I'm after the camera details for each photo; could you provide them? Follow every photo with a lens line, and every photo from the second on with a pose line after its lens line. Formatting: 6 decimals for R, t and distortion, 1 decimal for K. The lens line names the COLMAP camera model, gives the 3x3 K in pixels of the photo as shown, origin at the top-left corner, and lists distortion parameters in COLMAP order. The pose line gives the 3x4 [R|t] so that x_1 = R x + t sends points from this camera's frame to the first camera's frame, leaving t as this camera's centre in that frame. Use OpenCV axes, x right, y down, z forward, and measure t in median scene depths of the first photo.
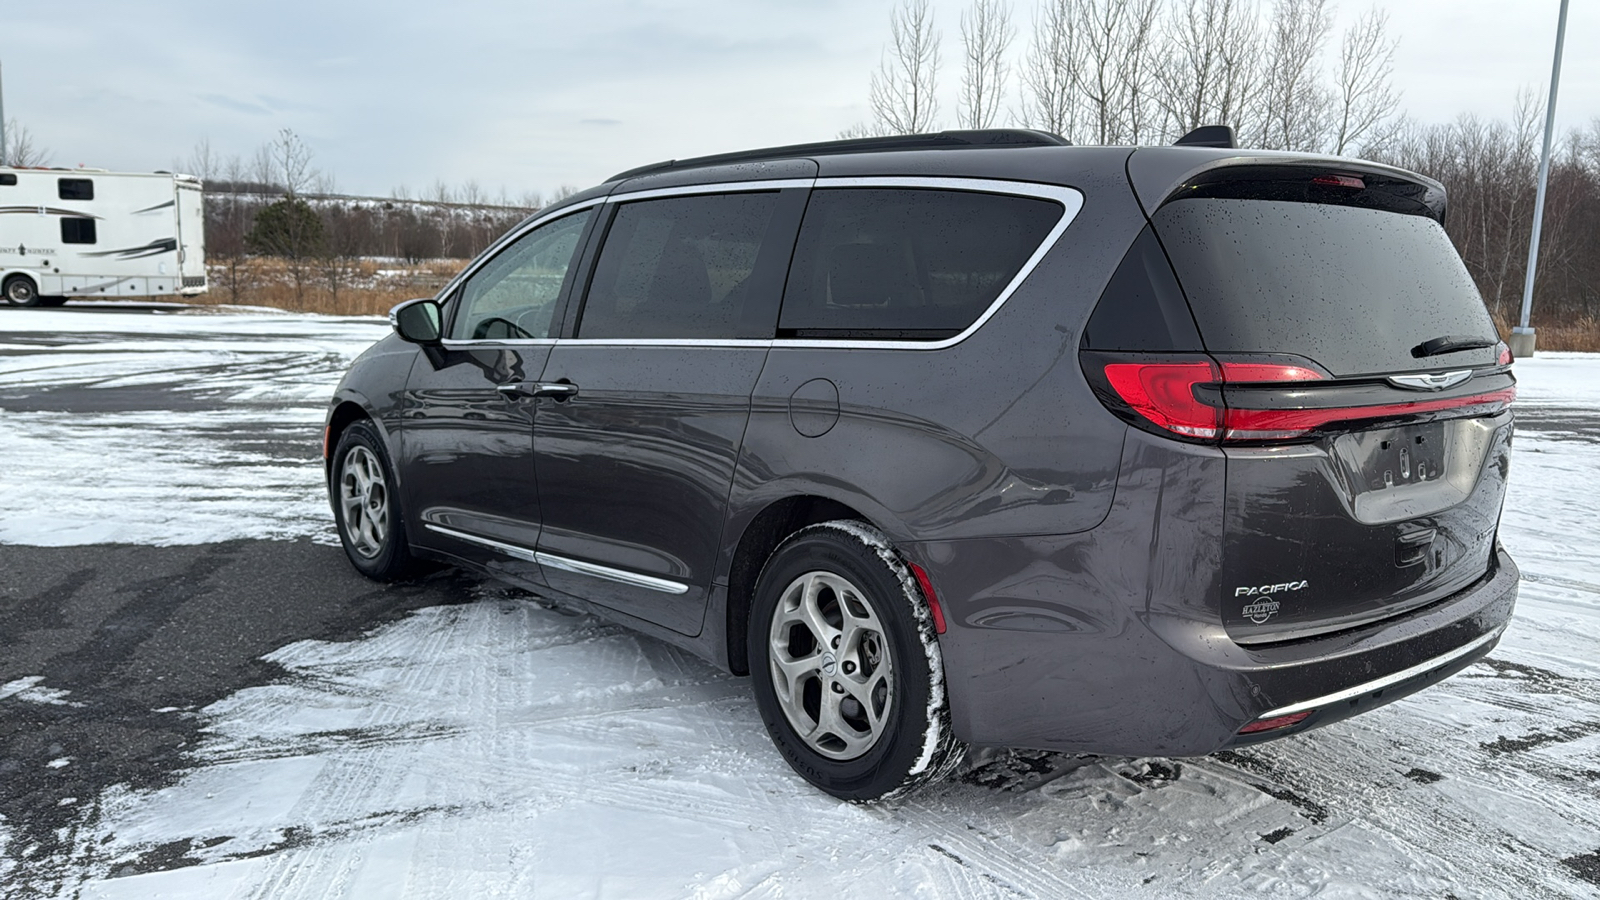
lens RADIAL K [[1275.3, 0, 825.7], [0, 1275.3, 475.1], [0, 0, 1]] dist [0.014610, -0.023785]
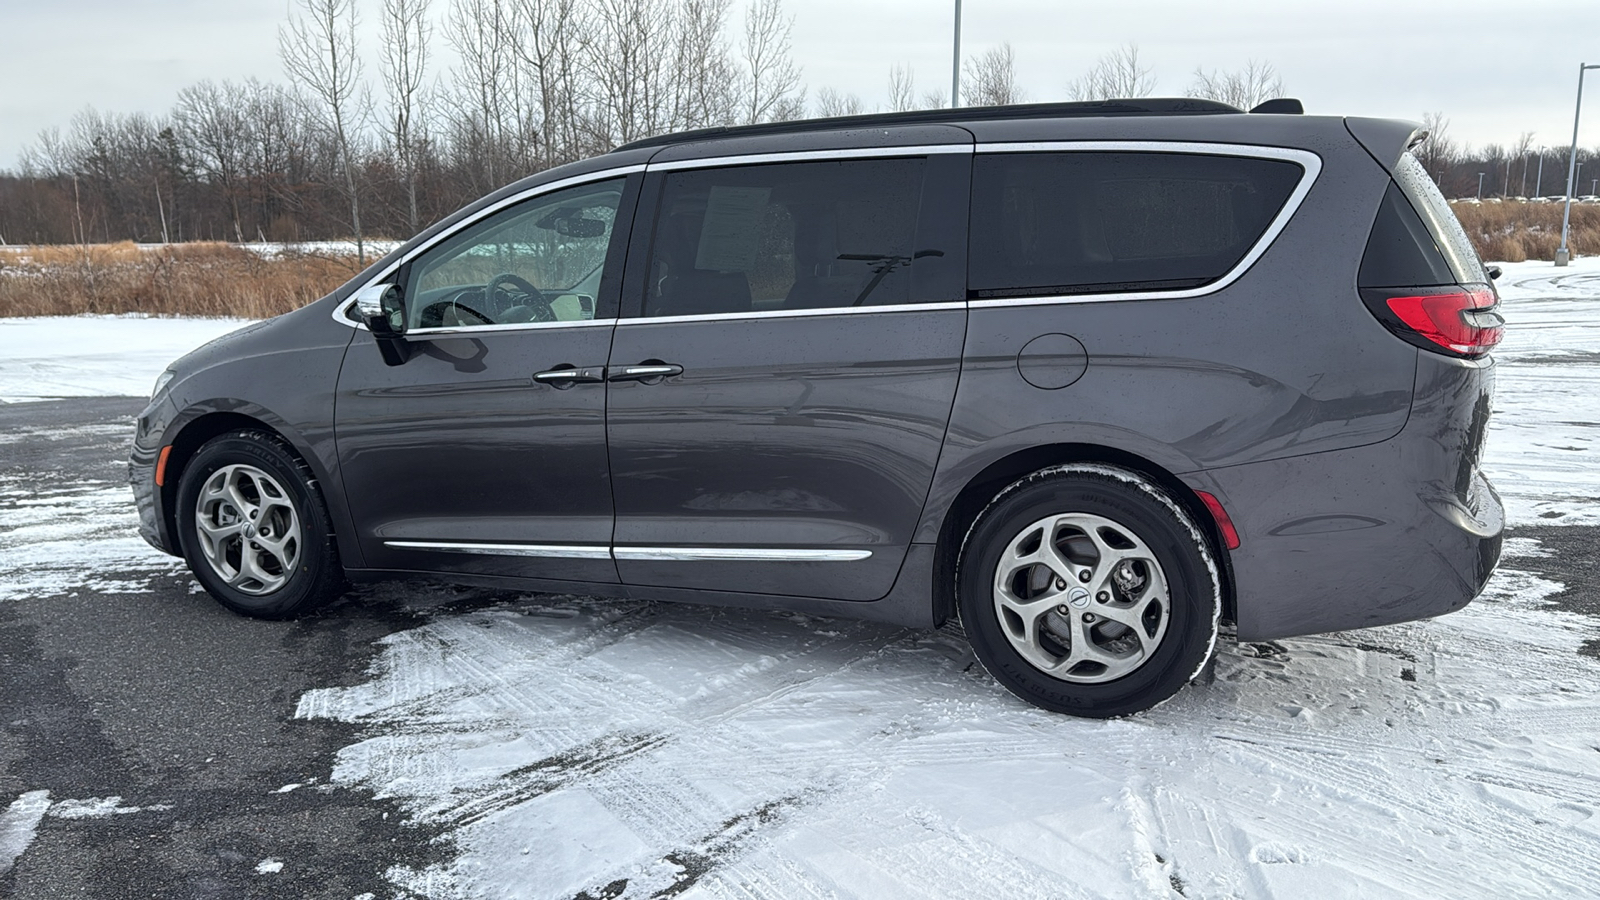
lens RADIAL K [[1272.2, 0, 826.1], [0, 1272.2, 498.8], [0, 0, 1]] dist [0.116340, -0.189548]
pose [[0.894544, -0.114888, 0.431964, -0.616450], [0.098163, 0.993305, 0.060901, -0.021466], [-0.436068, -0.012076, 0.899832, 0.110236]]
